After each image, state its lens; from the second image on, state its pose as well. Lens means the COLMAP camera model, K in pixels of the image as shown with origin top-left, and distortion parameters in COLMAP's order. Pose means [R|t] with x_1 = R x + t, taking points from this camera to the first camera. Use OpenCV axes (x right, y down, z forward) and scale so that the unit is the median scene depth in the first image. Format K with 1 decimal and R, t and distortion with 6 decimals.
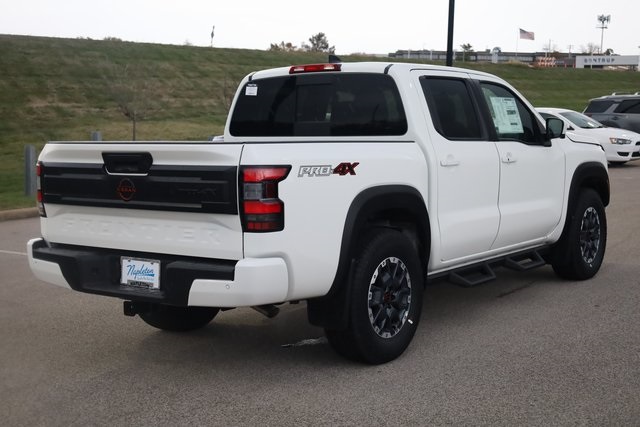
lens RADIAL K [[942.0, 0, 320.0], [0, 942.0, 213.5], [0, 0, 1]] dist [0.004066, 0.068529]
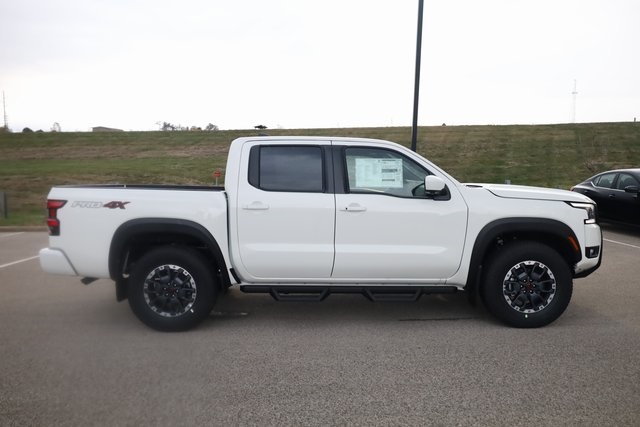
lens RADIAL K [[493.7, 0, 320.0], [0, 493.7, 213.5], [0, 0, 1]] dist [-0.005877, -0.000098]
pose [[0.600673, 0.076582, -0.795819, 0.971831], [-0.086851, 0.995761, 0.030269, -0.093805], [0.794764, 0.050936, 0.604778, 0.799497]]
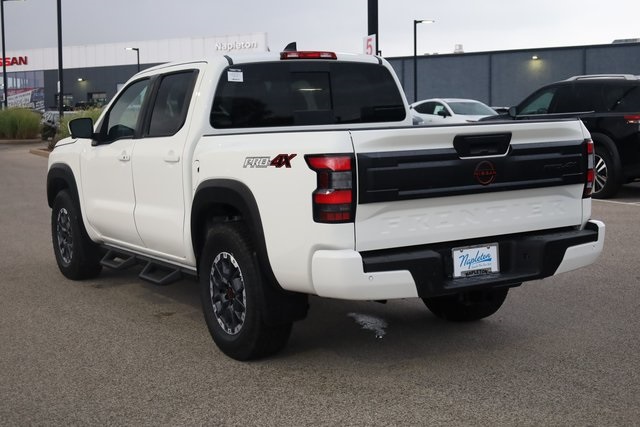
lens RADIAL K [[942.0, 0, 320.0], [0, 942.0, 213.5], [0, 0, 1]] dist [0.004066, 0.068529]
pose [[0.393680, -0.096296, 0.914190, -0.879331], [0.114500, 0.991890, 0.055173, -0.043196], [-0.912089, 0.082954, 0.401513, 0.594633]]
